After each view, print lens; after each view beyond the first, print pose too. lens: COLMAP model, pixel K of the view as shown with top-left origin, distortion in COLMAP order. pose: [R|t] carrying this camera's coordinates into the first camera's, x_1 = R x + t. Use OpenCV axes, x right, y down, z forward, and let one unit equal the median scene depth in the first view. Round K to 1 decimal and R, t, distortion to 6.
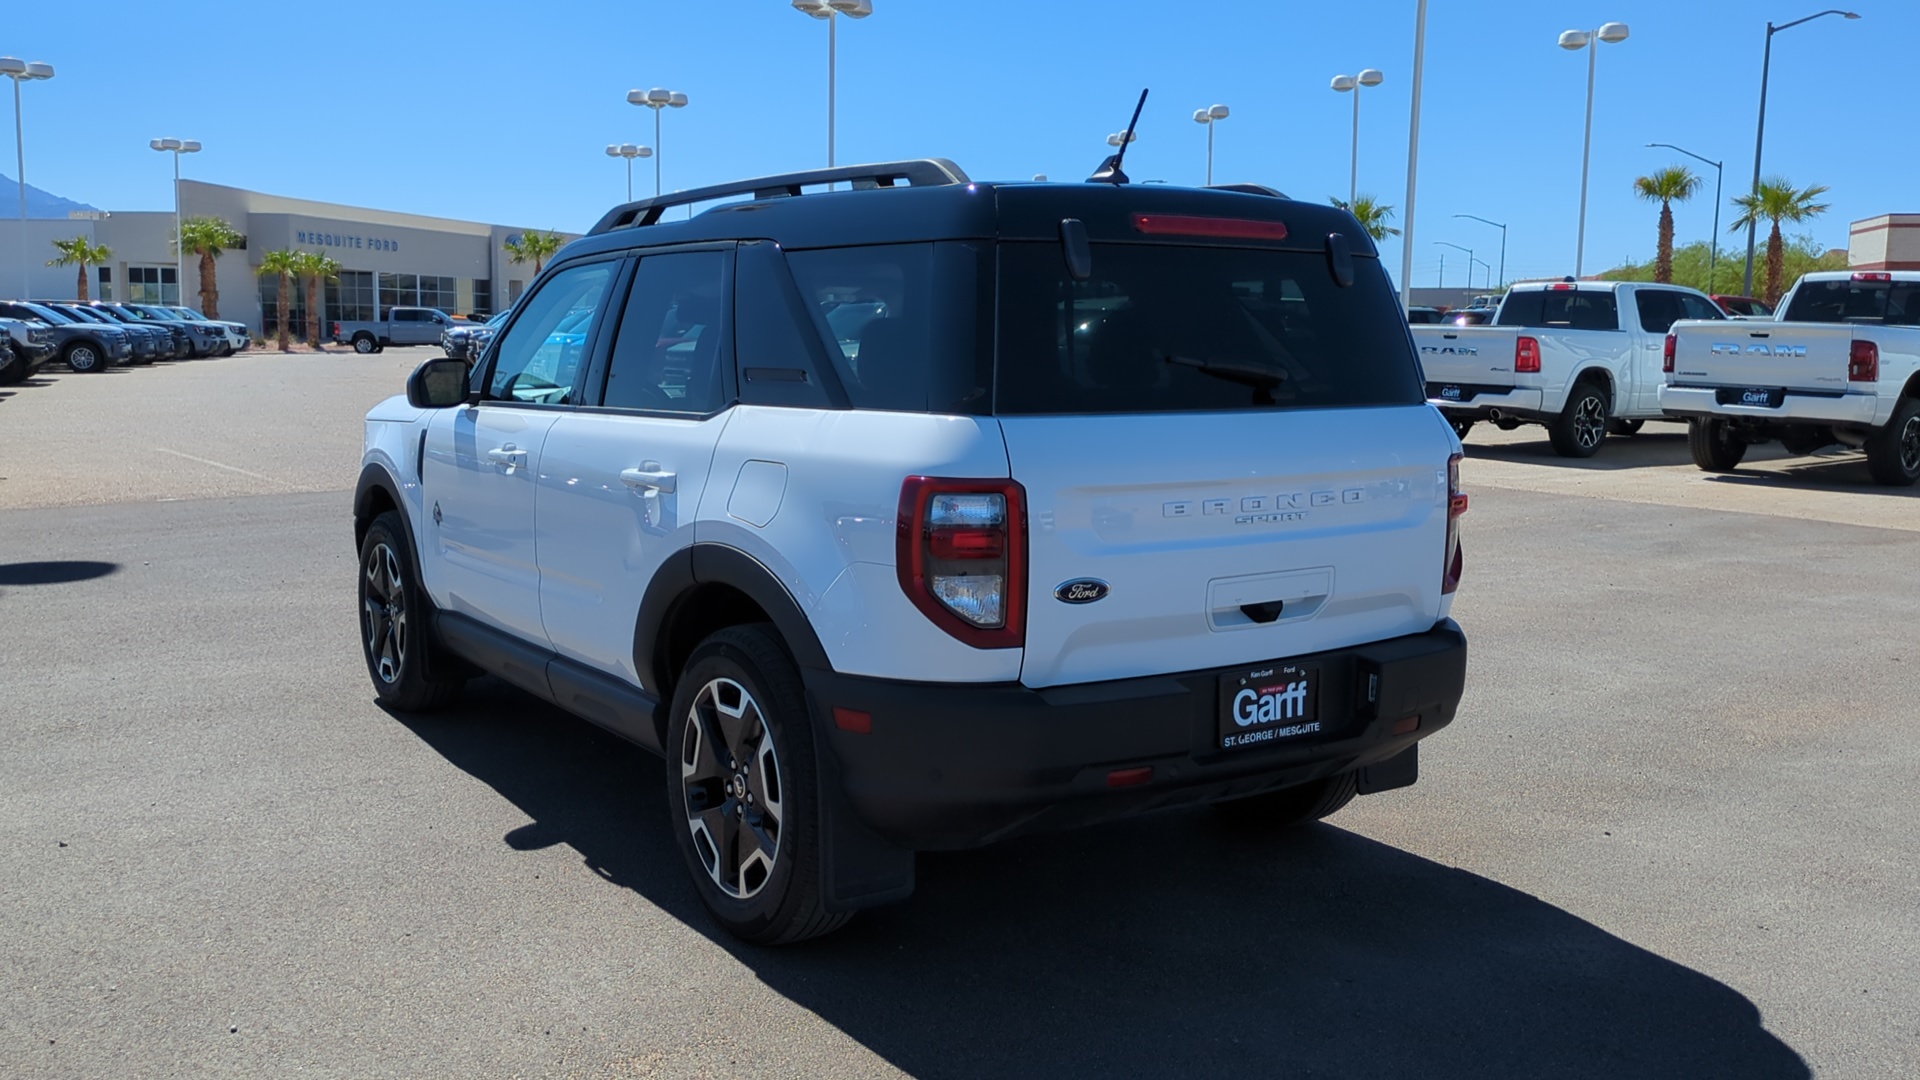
lens RADIAL K [[1657.9, 0, 975.9], [0, 1657.9, 538.1], [0, 0, 1]] dist [0.066817, -0.085894]
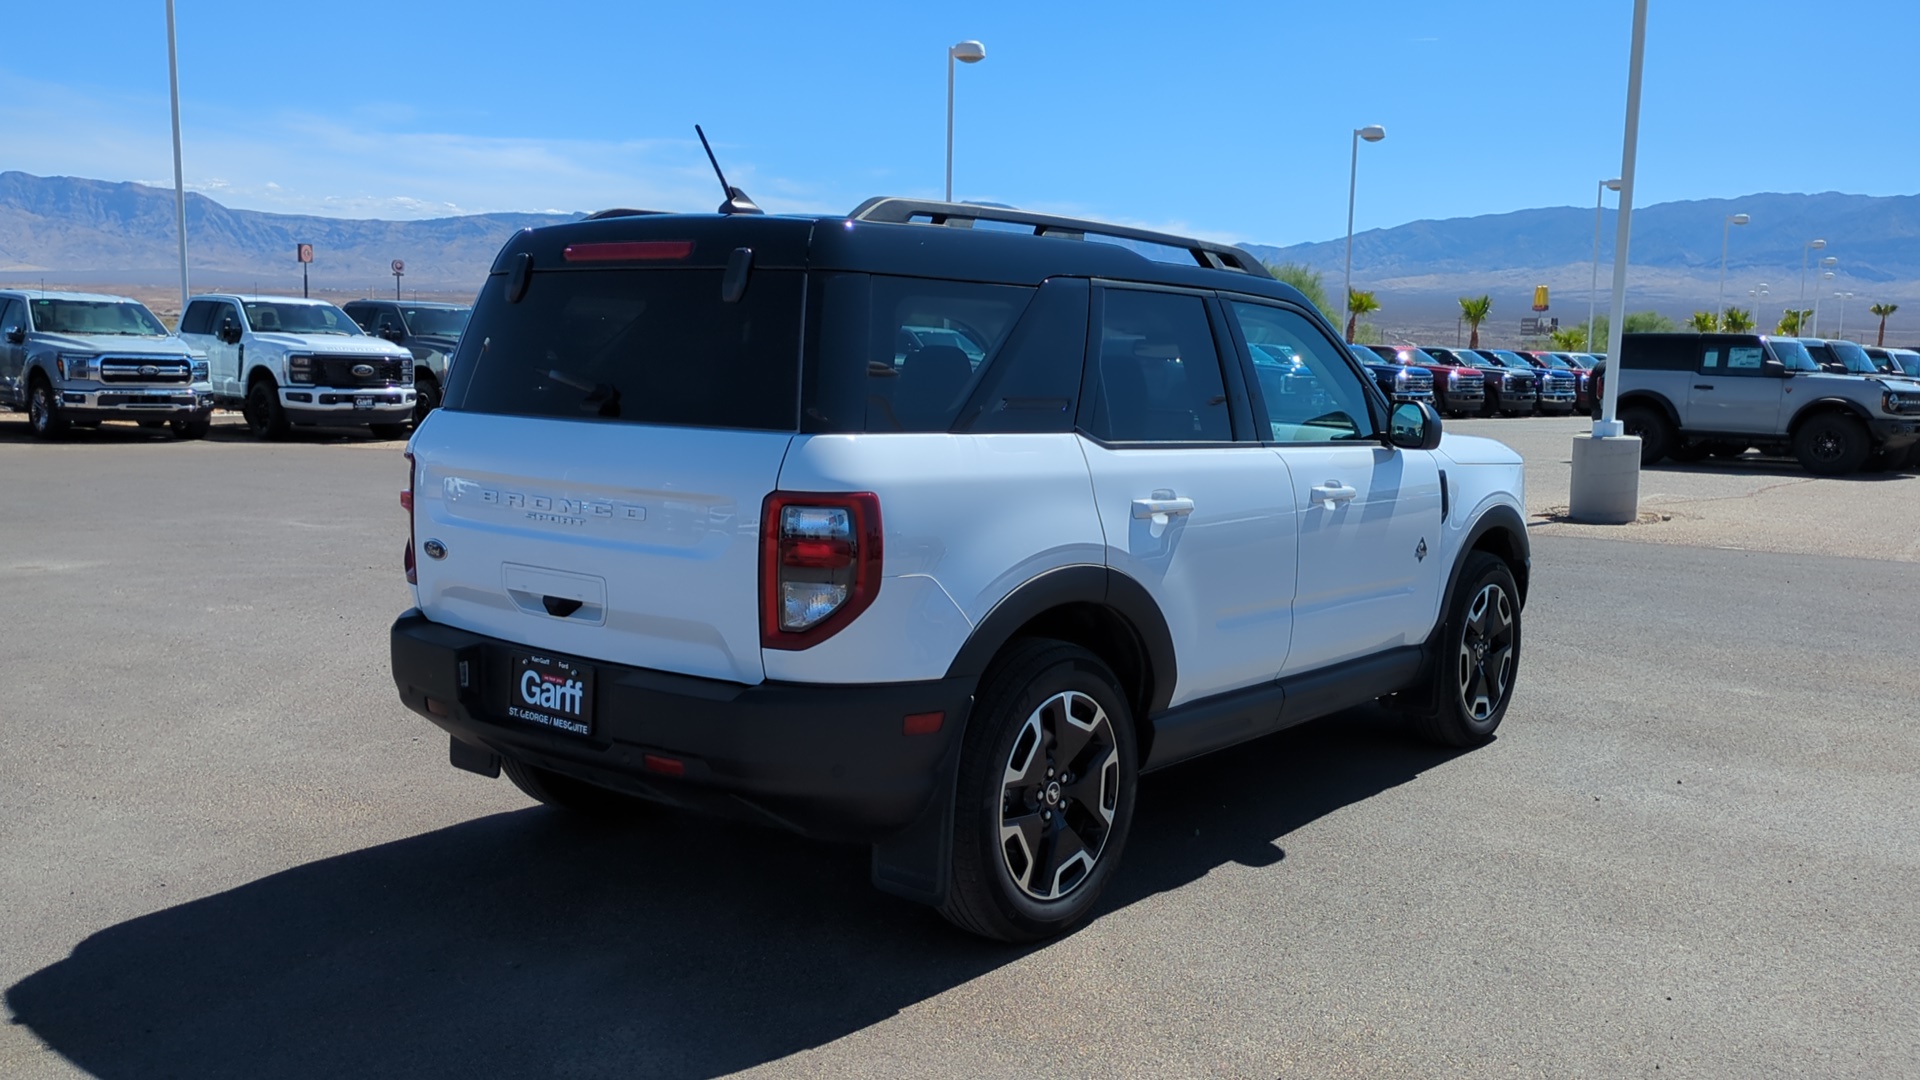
lens RADIAL K [[1657.9, 0, 975.9], [0, 1657.9, 538.1], [0, 0, 1]] dist [0.066817, -0.085894]
pose [[0.278556, 0.103576, -0.954819, 1.256359], [-0.141835, 0.987703, 0.065764, -0.106879], [0.949889, 0.117107, 0.289822, 0.927689]]
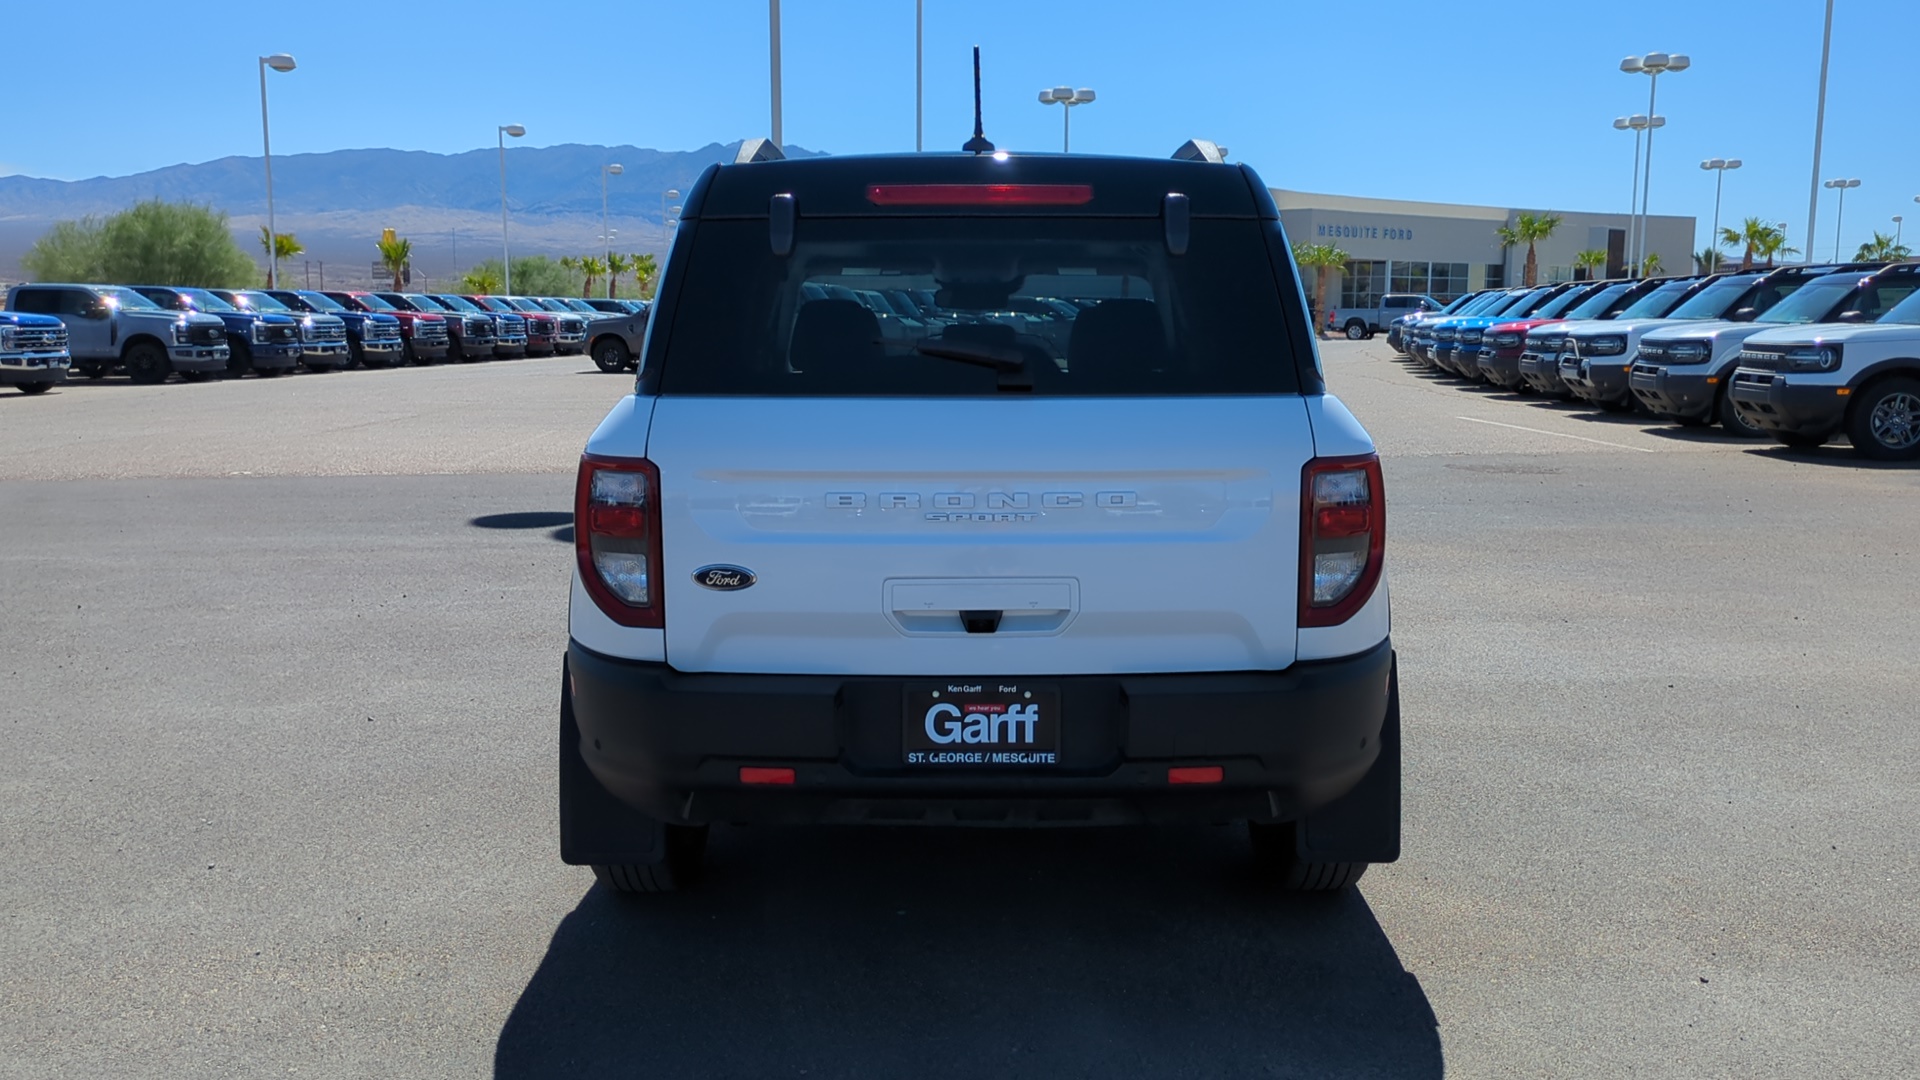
lens RADIAL K [[1657.9, 0, 975.9], [0, 1657.9, 538.1], [0, 0, 1]] dist [0.066817, -0.085894]
pose [[0.816935, 0.067268, -0.572793, 0.675592], [-0.062499, 0.997652, 0.028024, -0.025402], [0.573333, 0.012906, 0.819221, 0.258149]]
